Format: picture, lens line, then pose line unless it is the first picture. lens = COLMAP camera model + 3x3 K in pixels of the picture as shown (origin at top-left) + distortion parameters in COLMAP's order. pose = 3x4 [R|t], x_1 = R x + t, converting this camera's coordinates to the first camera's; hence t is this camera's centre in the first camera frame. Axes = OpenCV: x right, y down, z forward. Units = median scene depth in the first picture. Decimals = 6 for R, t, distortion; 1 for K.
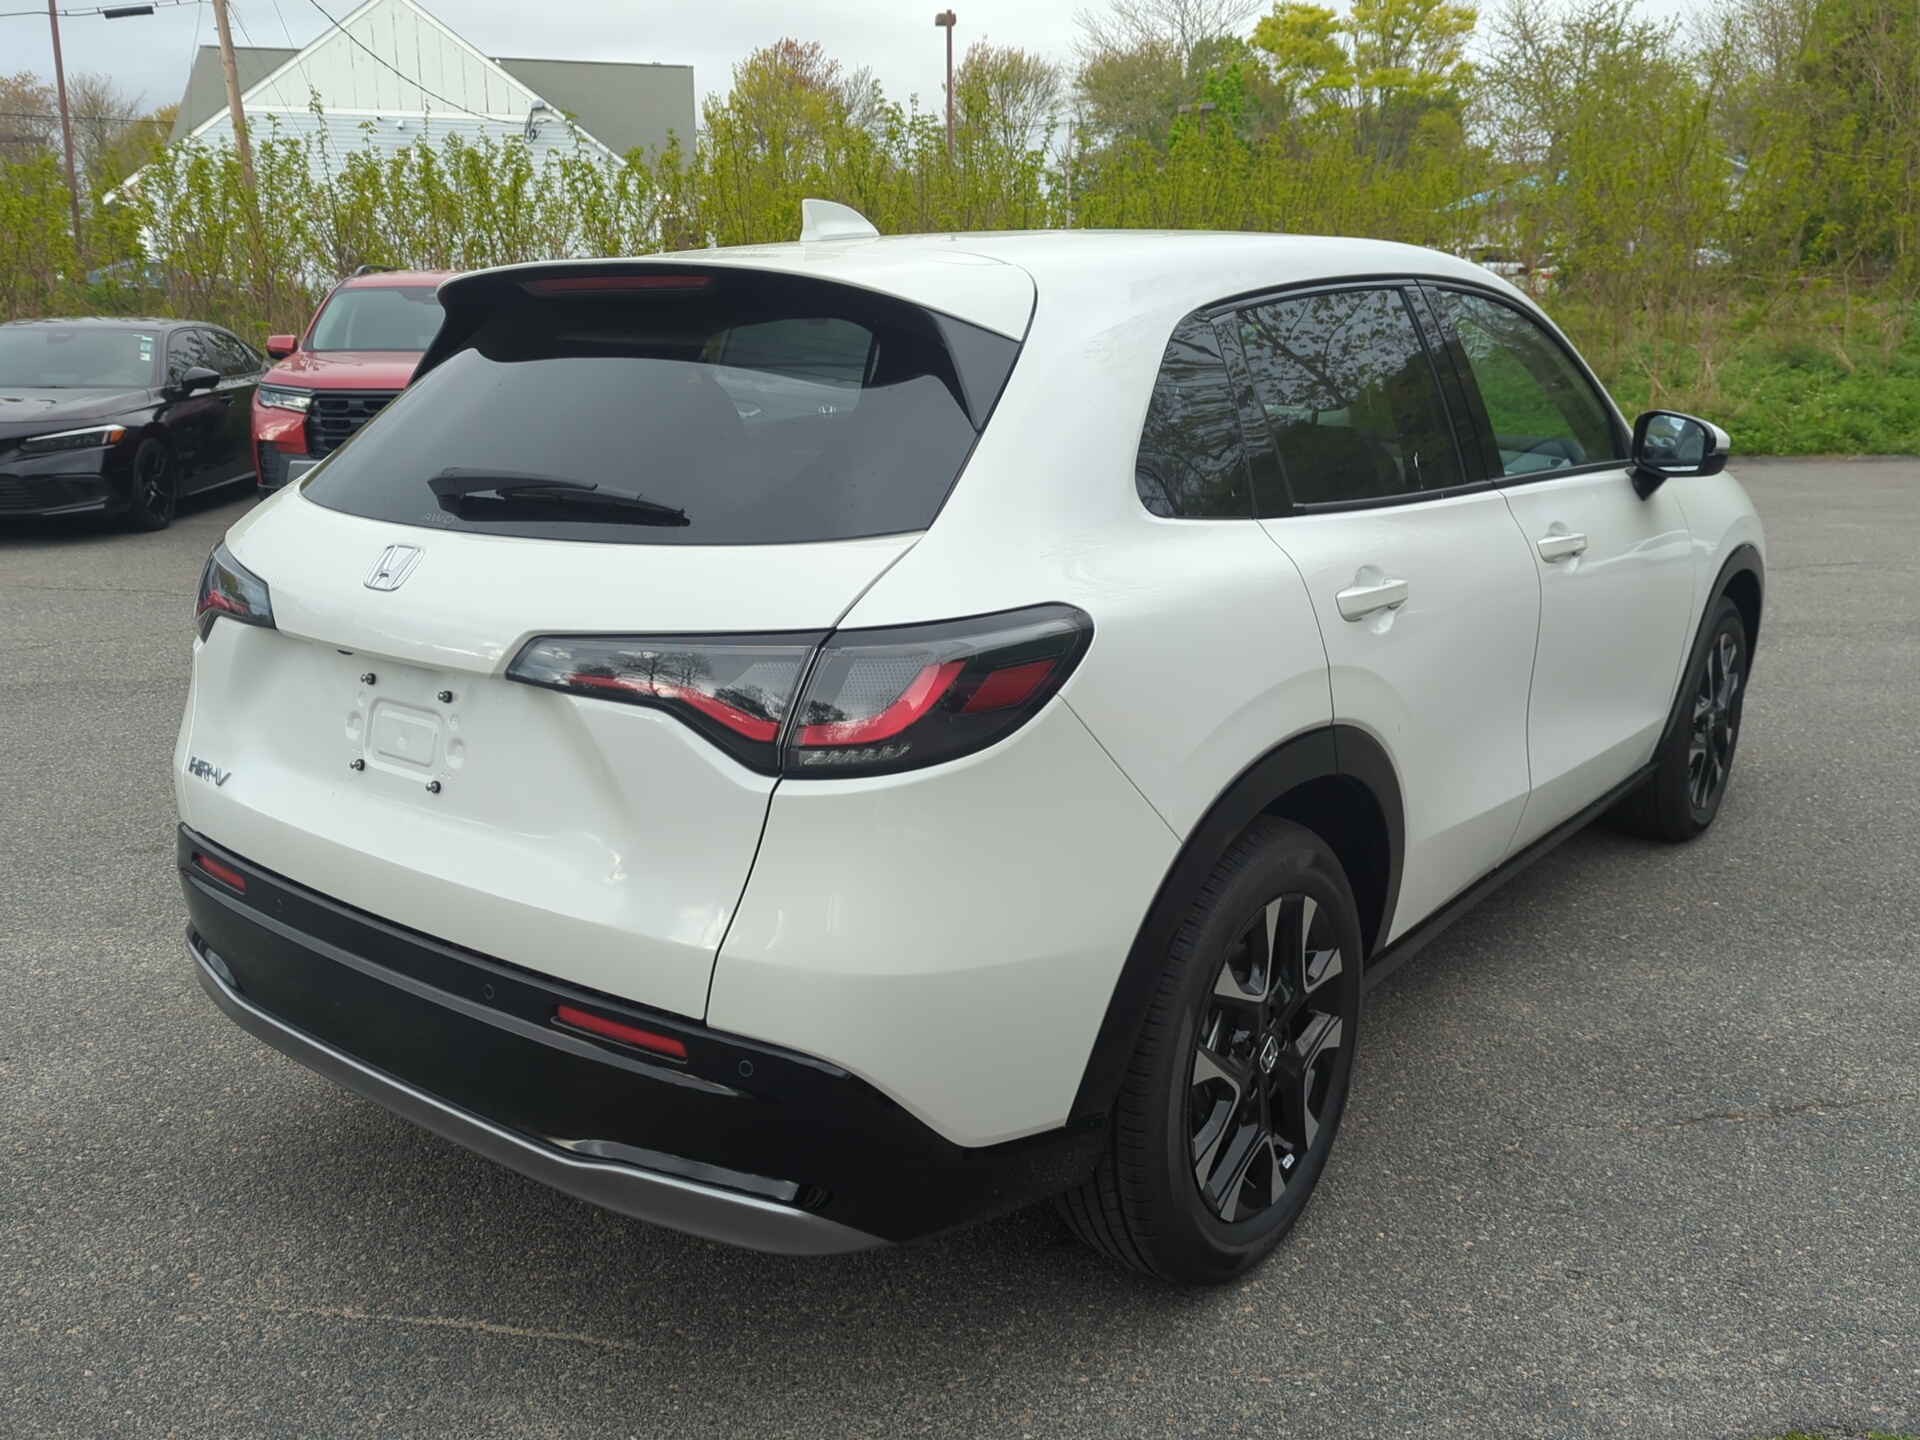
lens RADIAL K [[1529.6, 0, 964.0], [0, 1529.6, 706.8], [0, 0, 1]] dist [0.076109, -0.075277]
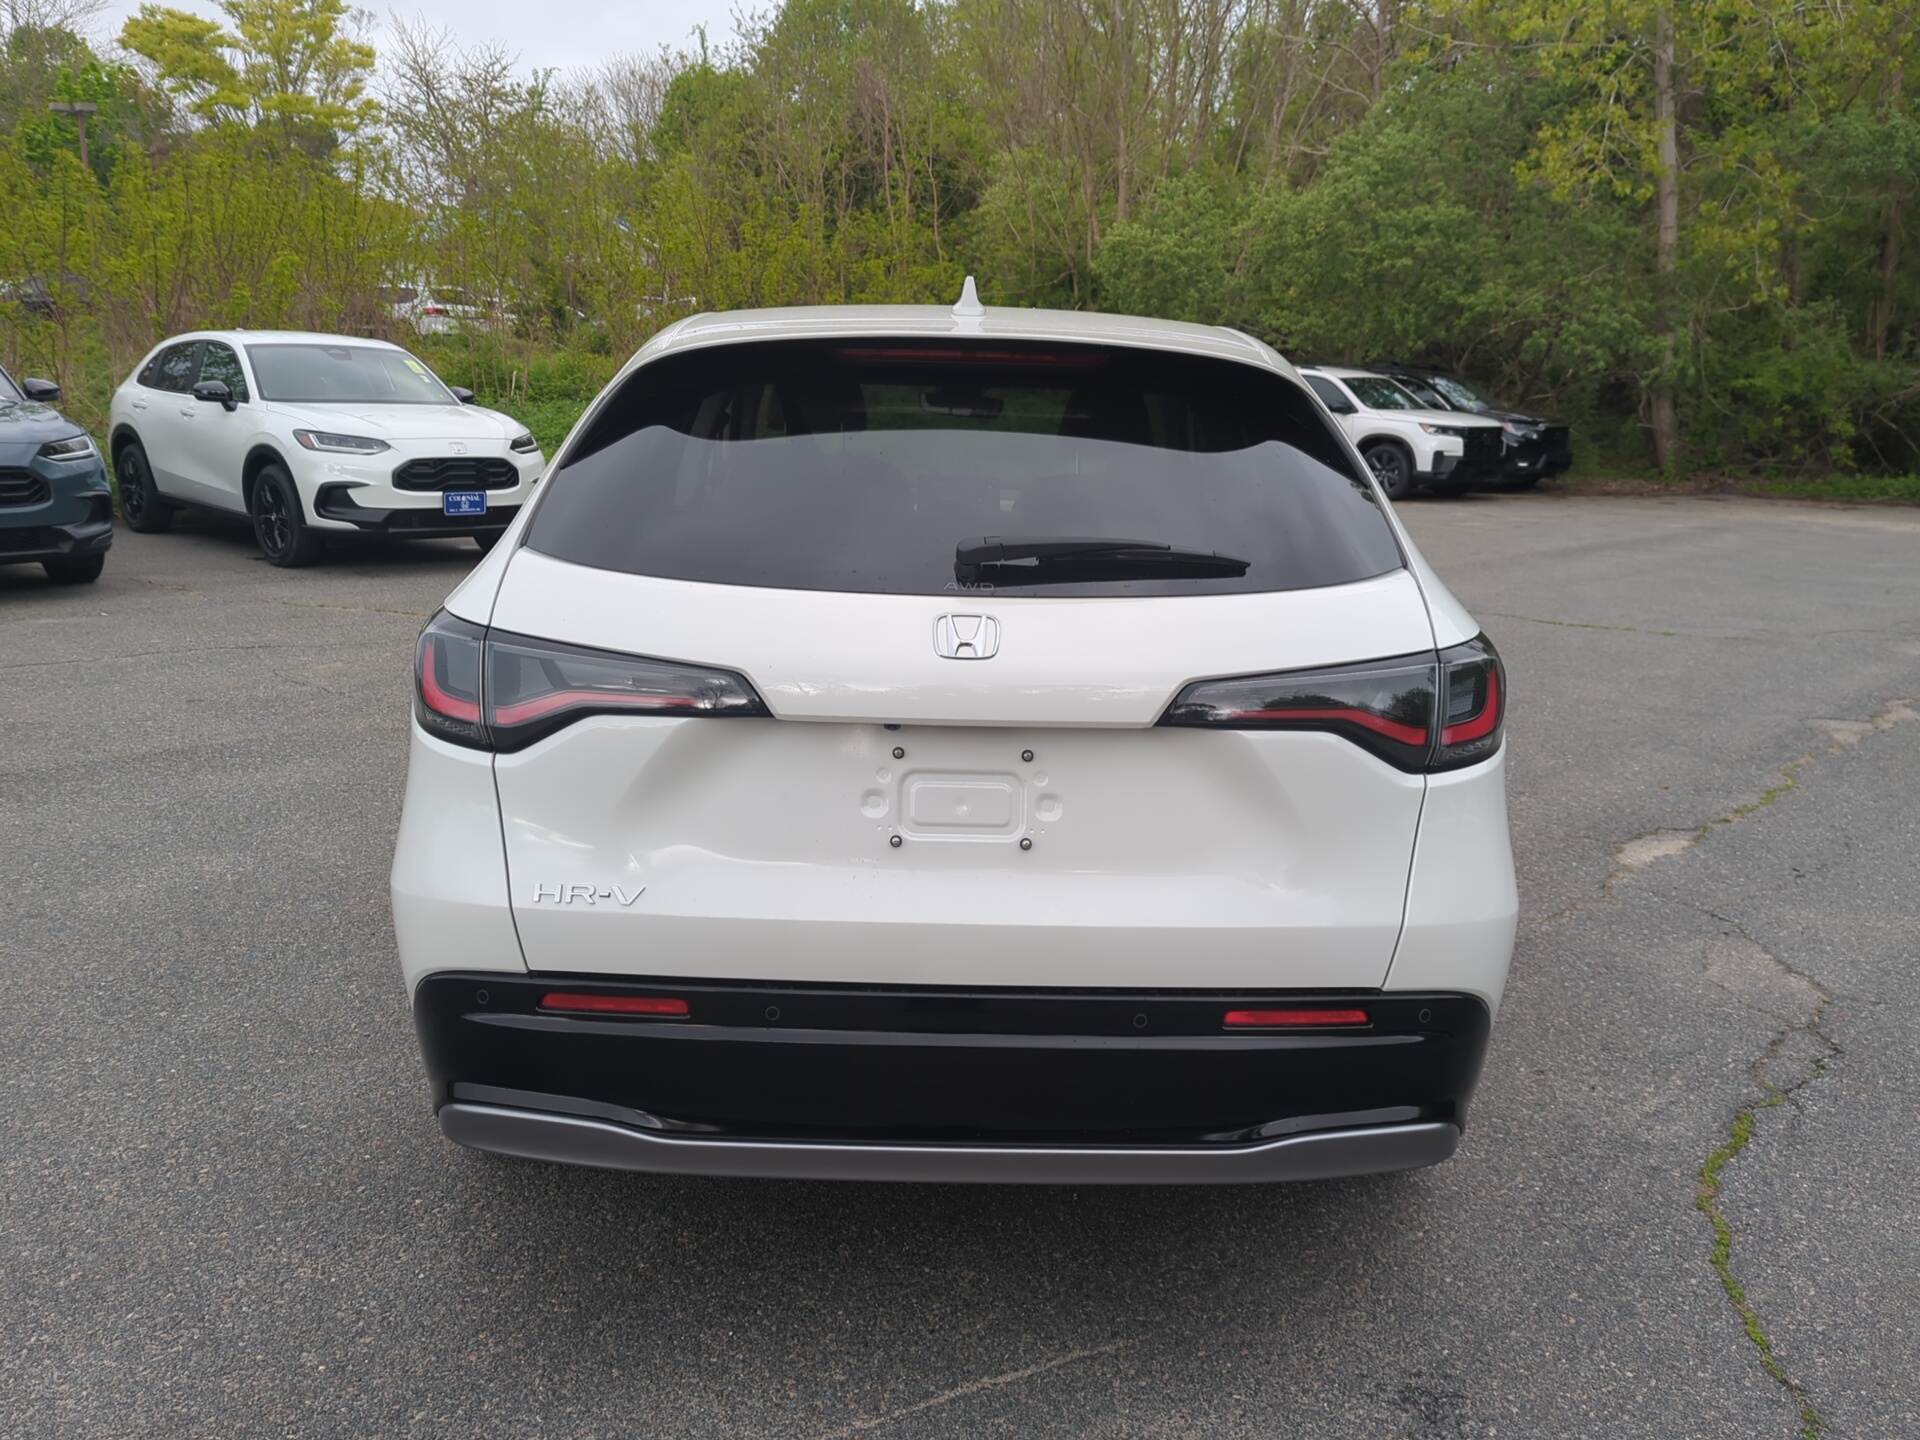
lens RADIAL K [[1529.6, 0, 964.0], [0, 1529.6, 706.8], [0, 0, 1]] dist [0.076109, -0.075277]
pose [[0.787941, -0.105948, 0.606568, -0.994647], [0.120139, 0.992606, 0.017313, -0.062496], [-0.603917, 0.059231, 0.794843, 0.208112]]
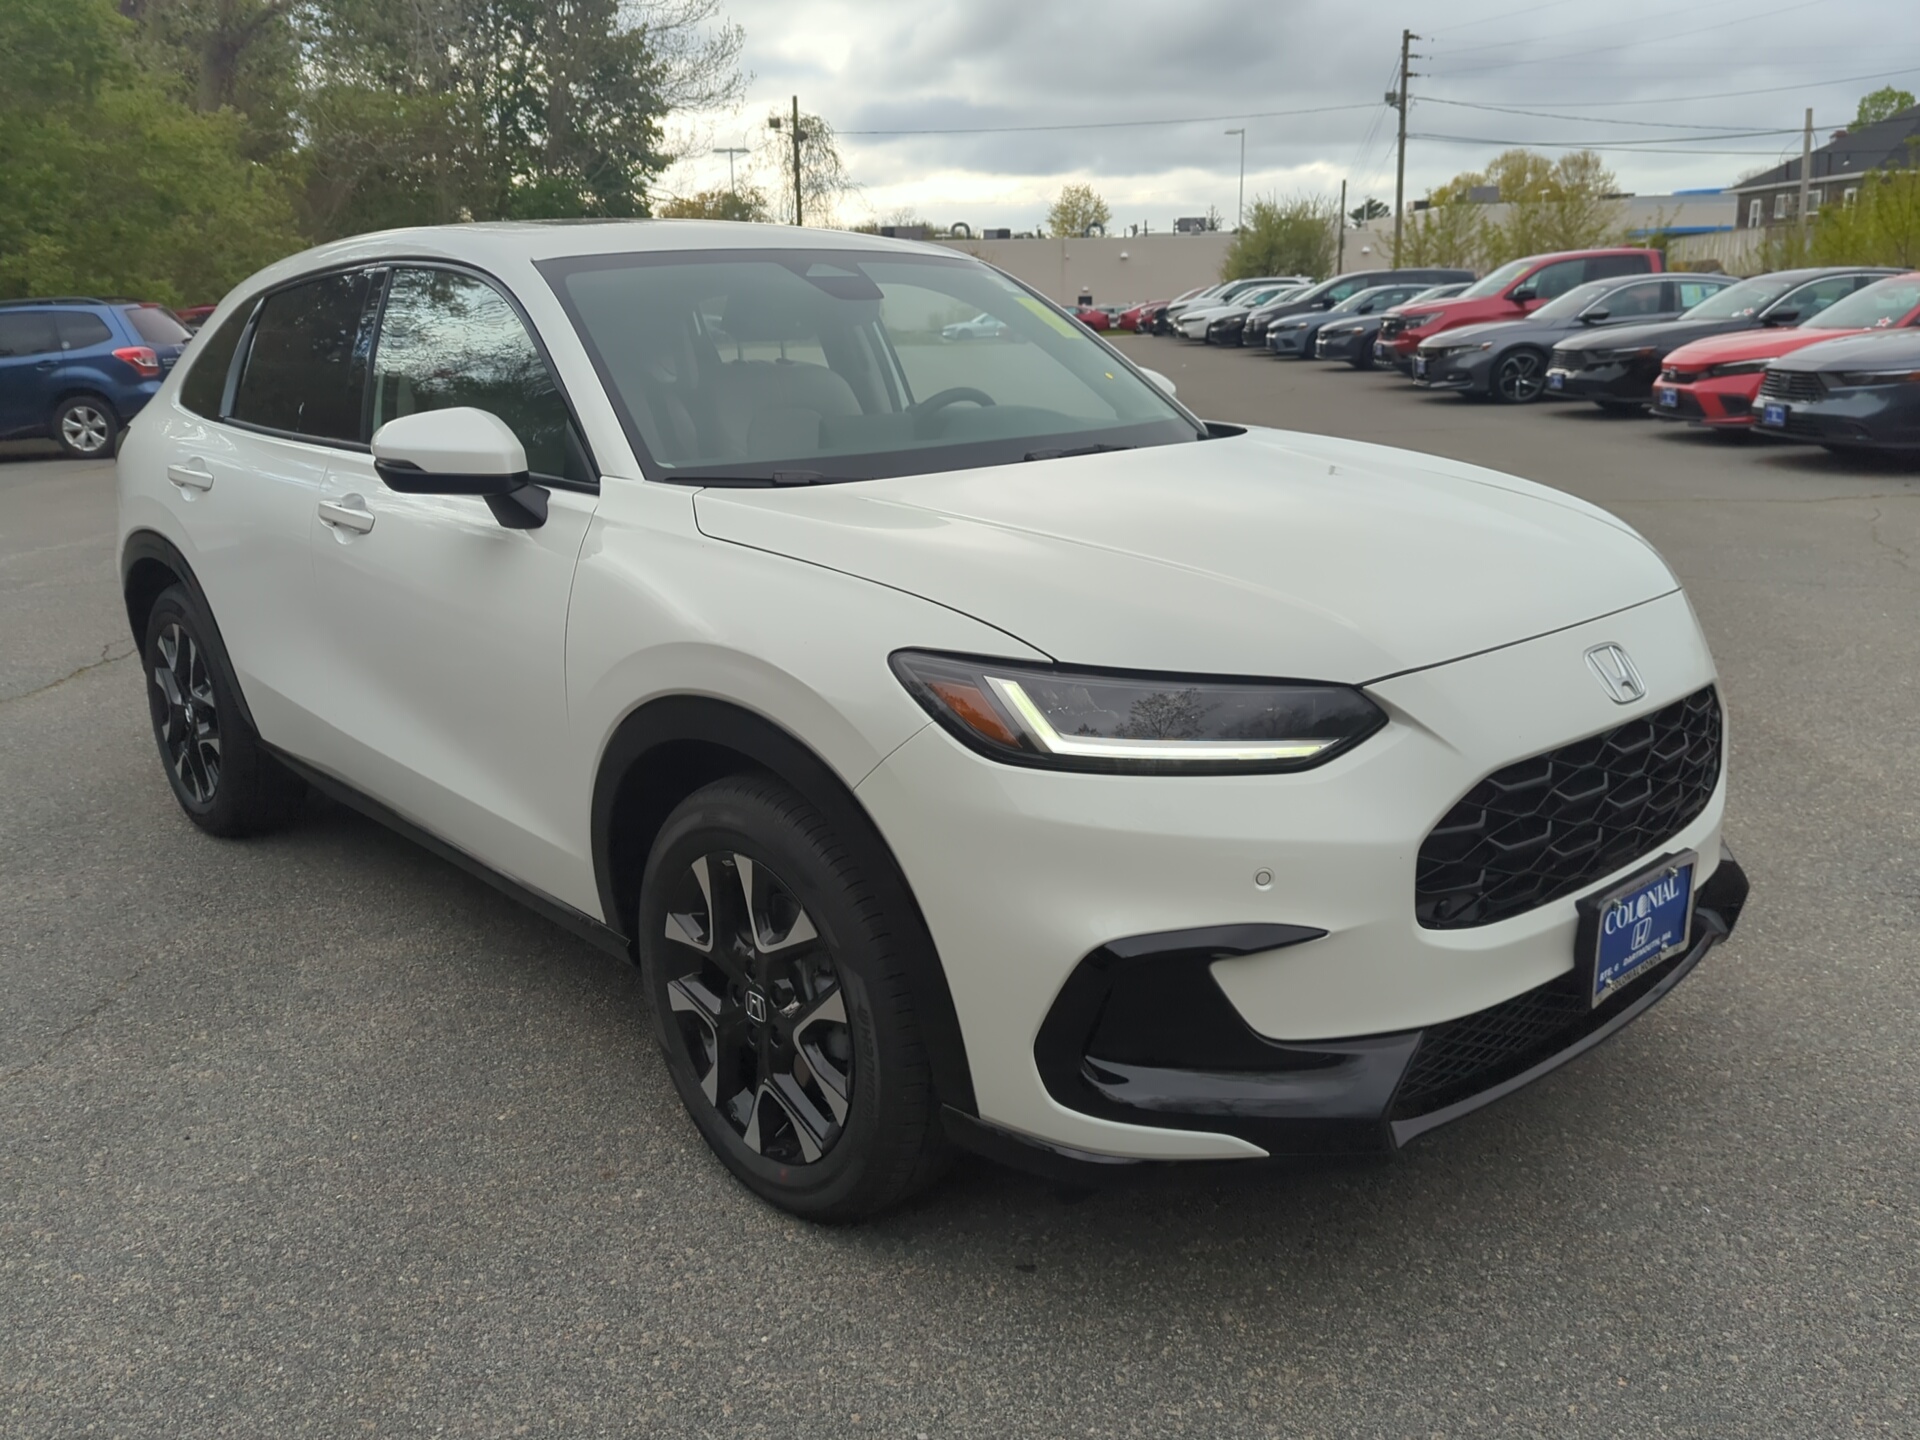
lens RADIAL K [[1553.6, 0, 975.6], [0, 1553.6, 705.6], [0, 0, 1]] dist [0.050090, -0.047845]
pose [[0.816016, -0.160111, 0.555412, -0.068054], [0.161146, 0.985791, 0.047421, -1.154374], [-0.555113, 0.050805, 0.830222, 4.690217]]
